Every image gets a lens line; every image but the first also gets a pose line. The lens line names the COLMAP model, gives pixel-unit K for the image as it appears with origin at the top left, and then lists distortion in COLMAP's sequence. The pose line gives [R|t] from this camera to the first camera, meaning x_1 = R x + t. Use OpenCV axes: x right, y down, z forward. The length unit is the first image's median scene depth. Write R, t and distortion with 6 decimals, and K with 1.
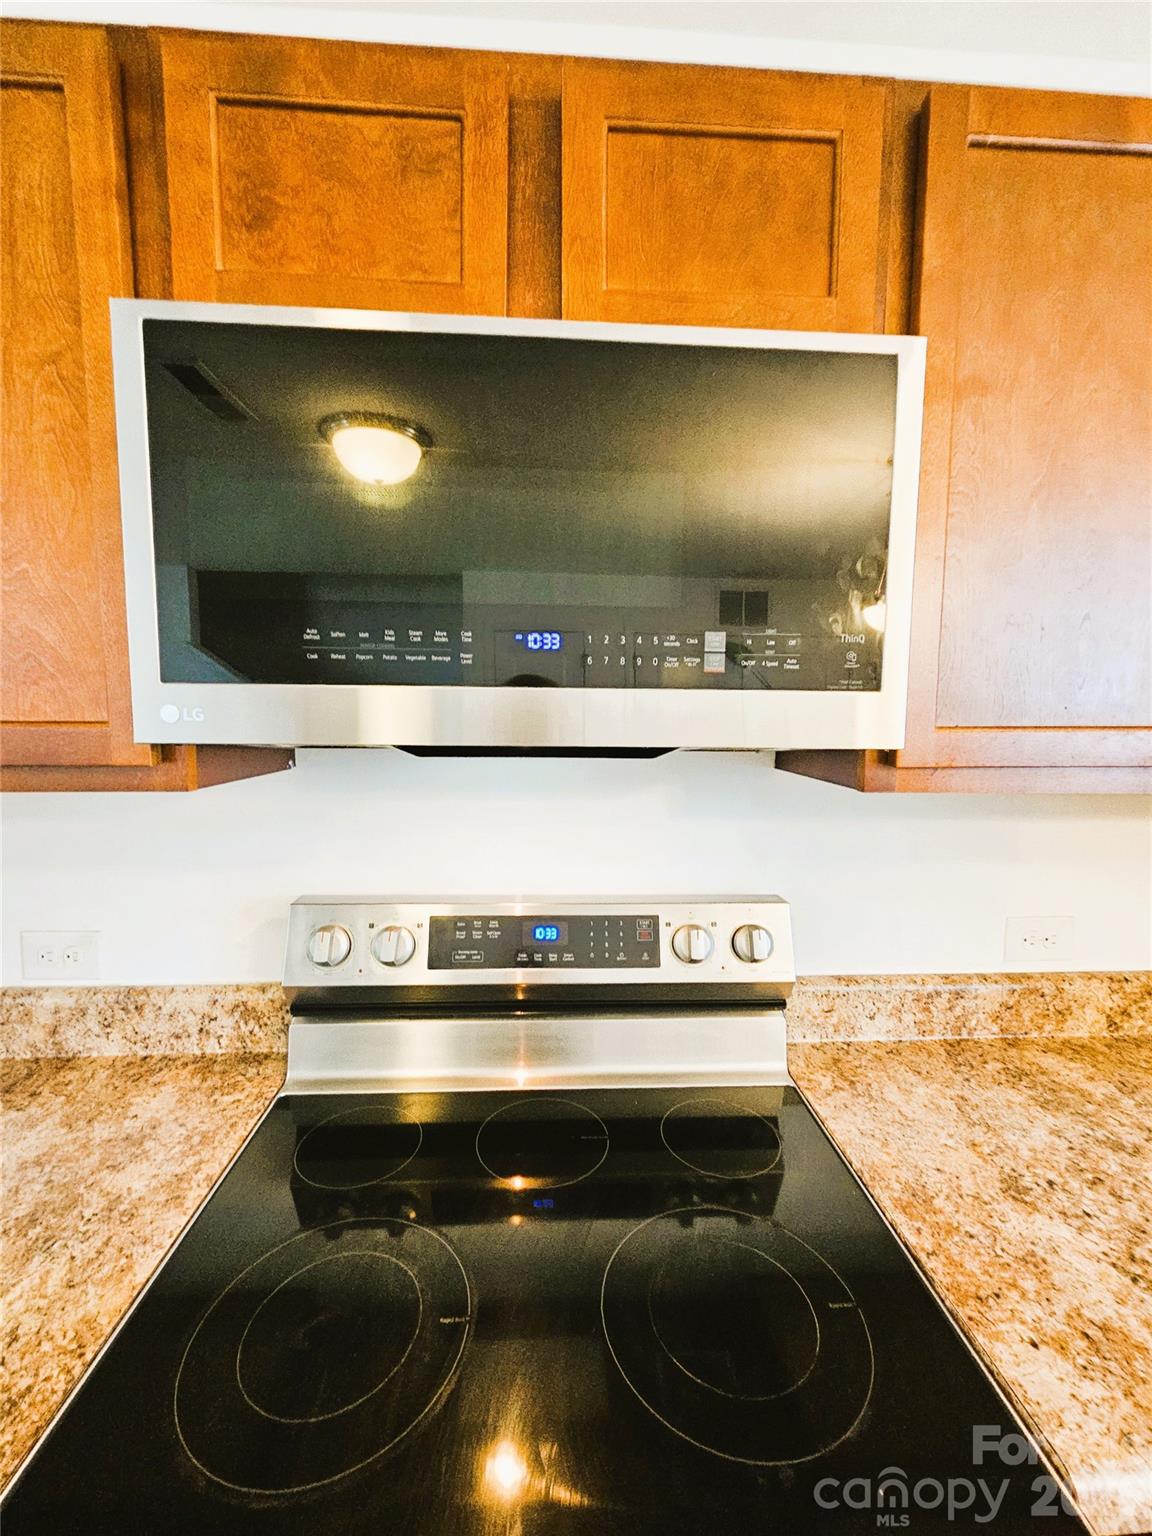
lens RADIAL K [[630.1, 0, 578.1], [0, 630.1, 772.5], [0, 0, 1]] dist [0.000054, 0.000792]
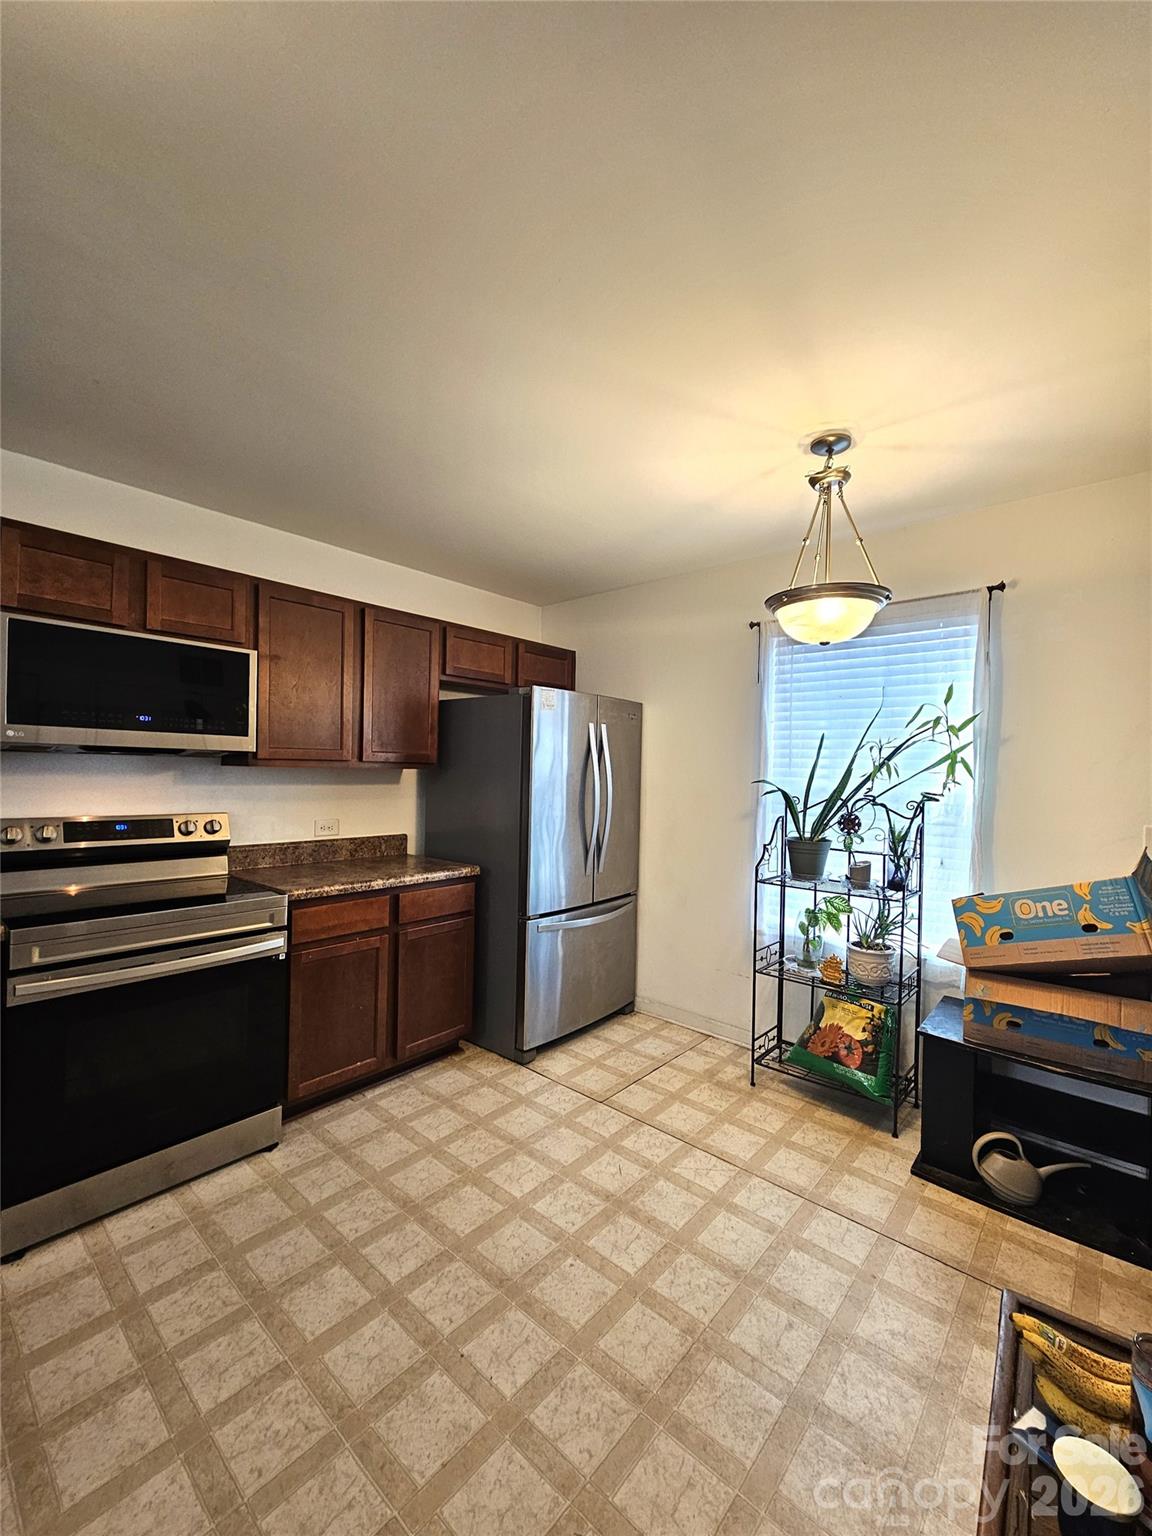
lens RADIAL K [[630.1, 0, 585.1], [0, 630.1, 775.5], [0, 0, 1]] dist [0.000054, 0.000792]
pose [[0.694290, 0.002356, 0.719692, -0.583009], [0.054573, 0.996943, -0.055910, 0.294892], [-0.717624, 0.078094, 0.692039, -2.113066]]
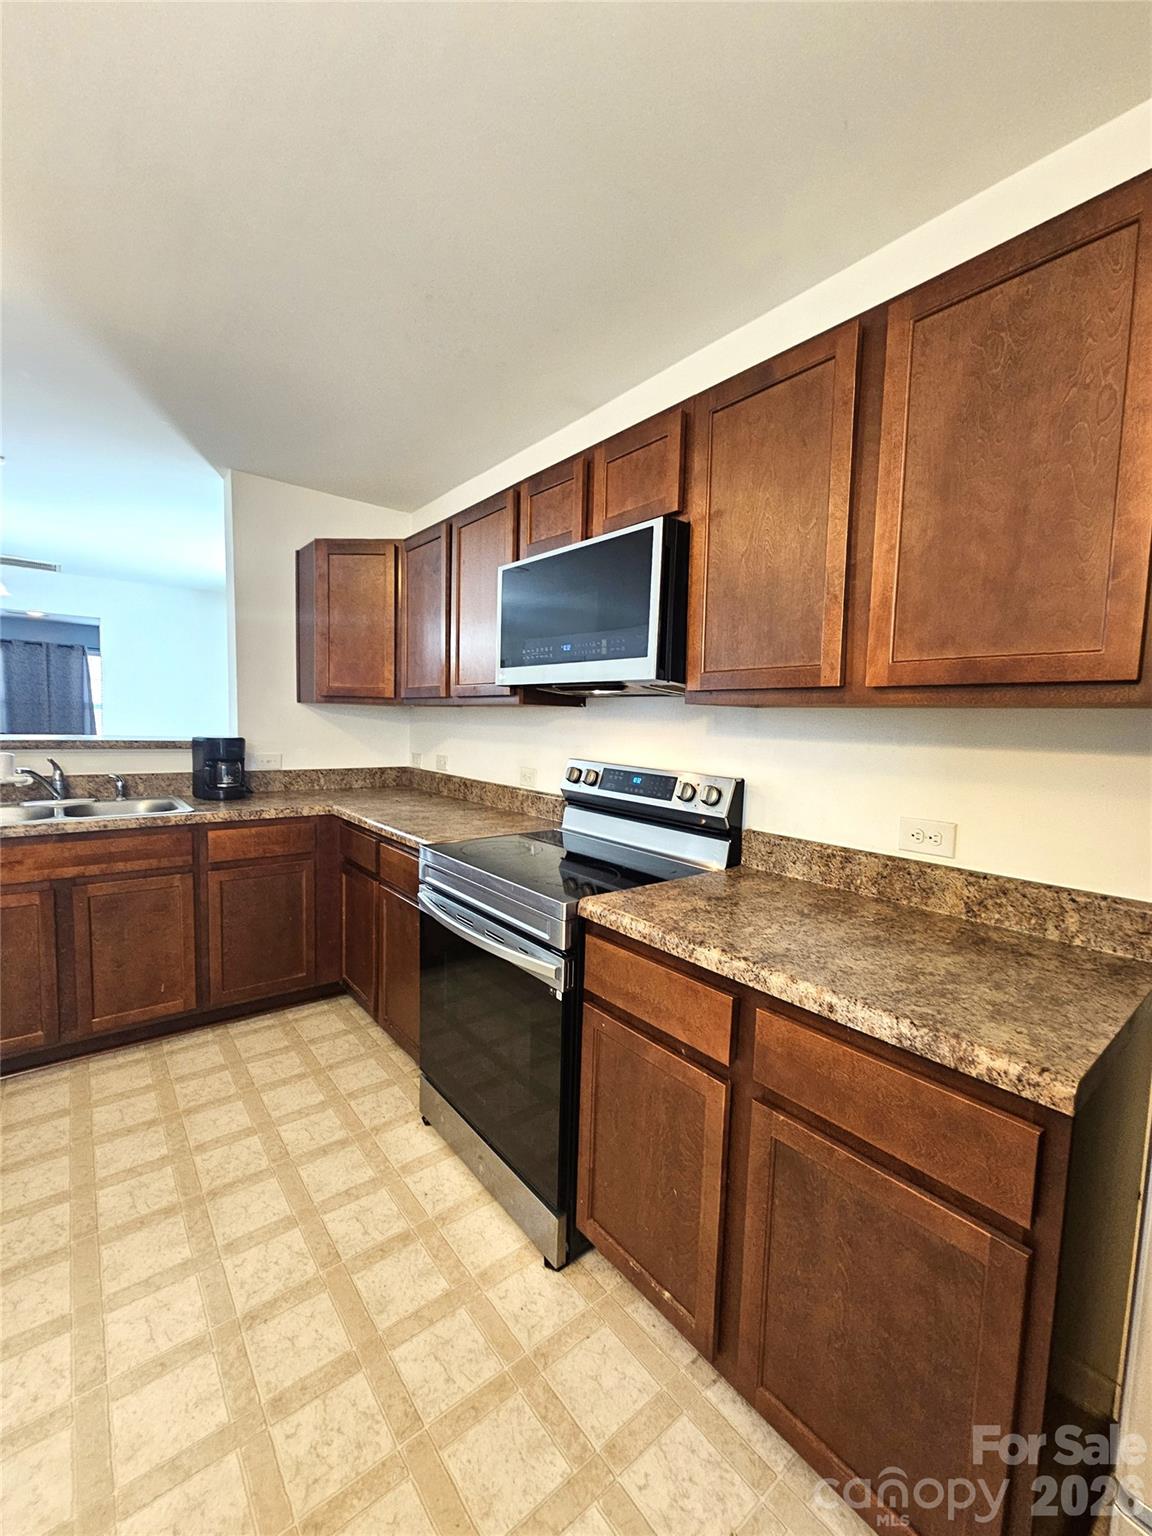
lens RADIAL K [[630.1, 0, 579.8], [0, 630.1, 770.9], [0, 0, 1]] dist [0.000054, 0.000792]
pose [[0.586752, 0.075270, -0.806260, 1.603367], [-0.101714, 0.994635, 0.018834, 0.205087], [0.803353, 0.070957, 0.591261, -0.452489]]
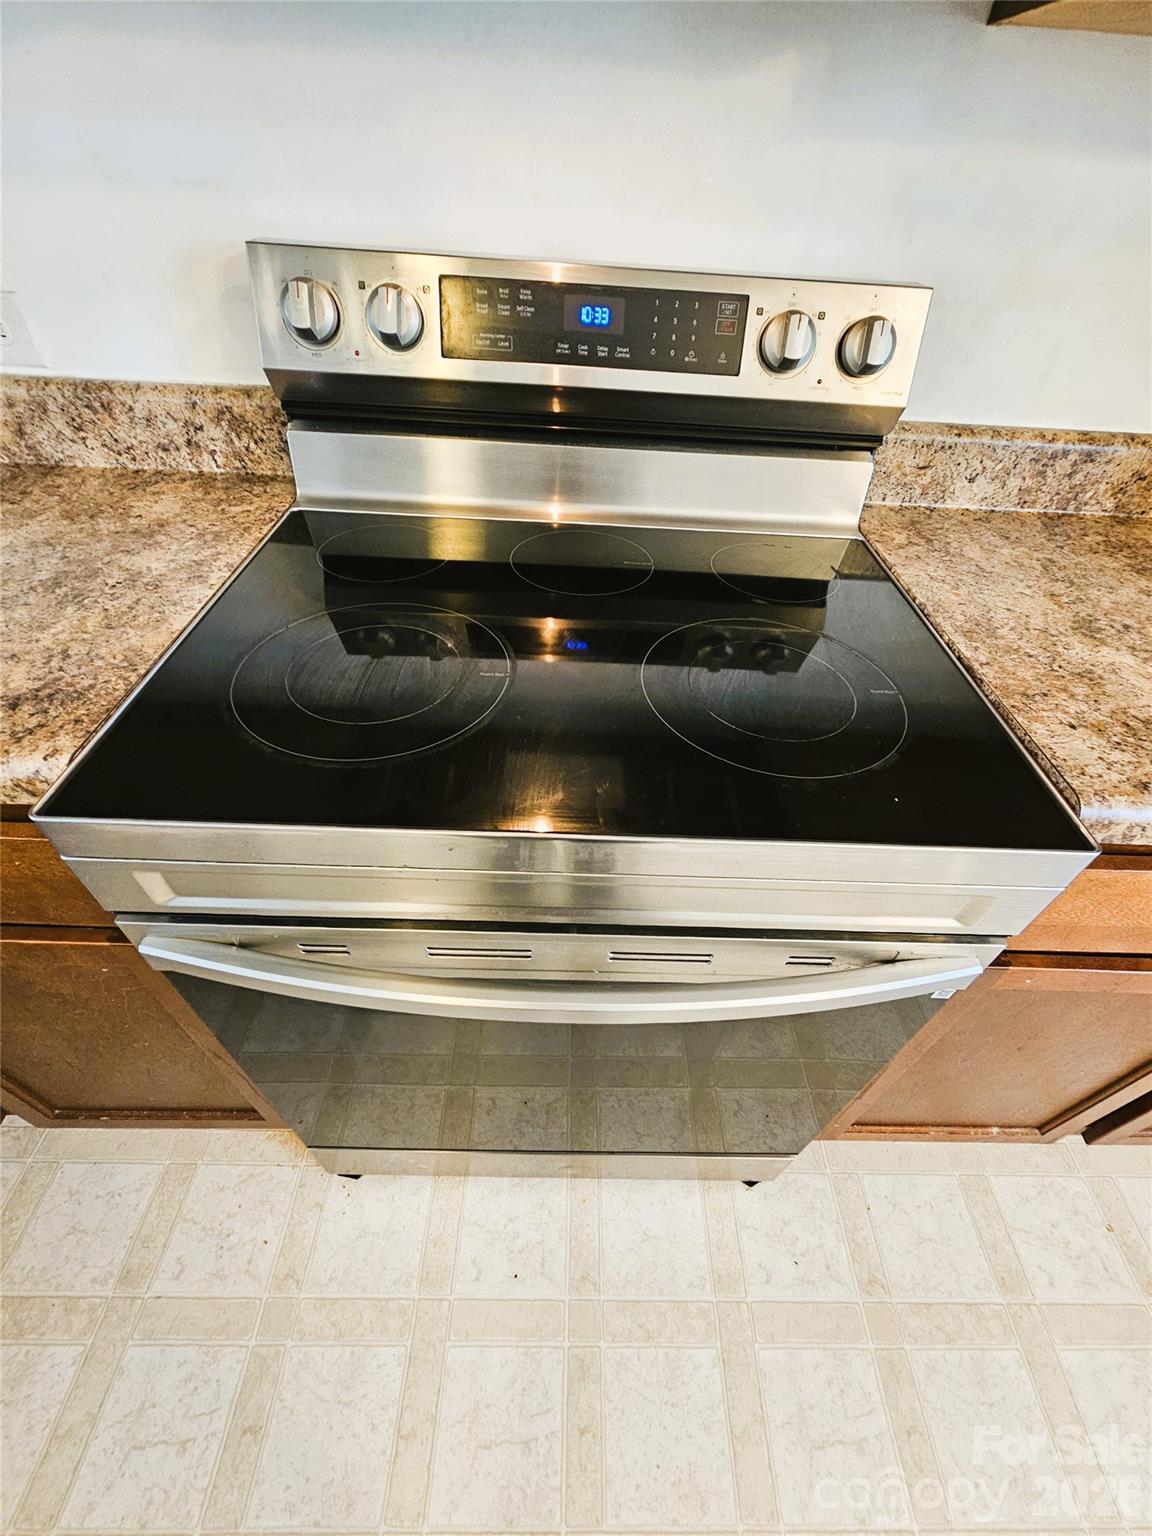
lens RADIAL K [[630.1, 0, 579.2], [0, 630.1, 772.6], [0, 0, 1]] dist [0.000054, 0.000792]
pose [[0.997691, 0.066181, -0.015247, -0.022608], [-0.042726, 0.786152, 0.616554, 0.224834], [0.052790, -0.614479, 0.787165, 0.074376]]
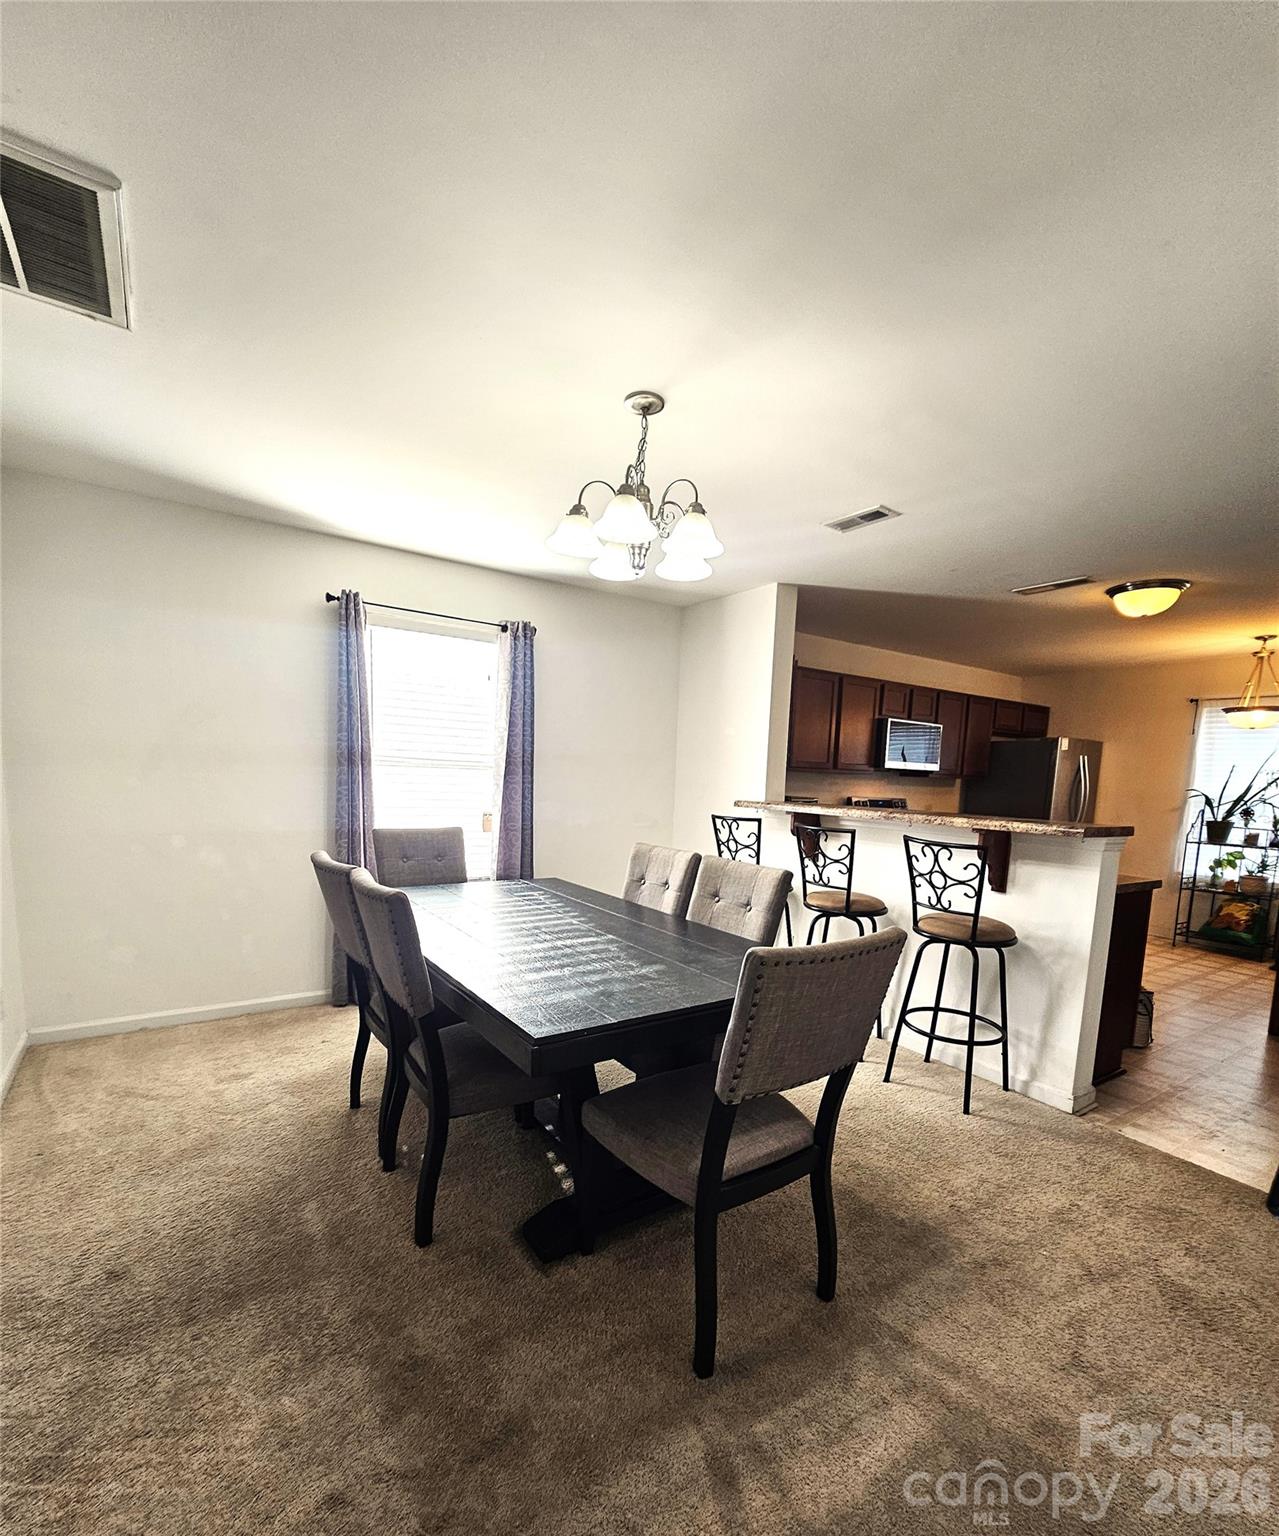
lens RADIAL K [[696.9, 0, 656.8], [0, 696.9, 856.2], [0, 0, 1]] dist [0.003782, 0.000340]
pose [[0.850547, -0.036744, 0.524614, -5.254899], [0.017988, 0.999005, 0.040807, 0.454803], [-0.525591, -0.025272, 0.850362, -3.446613]]
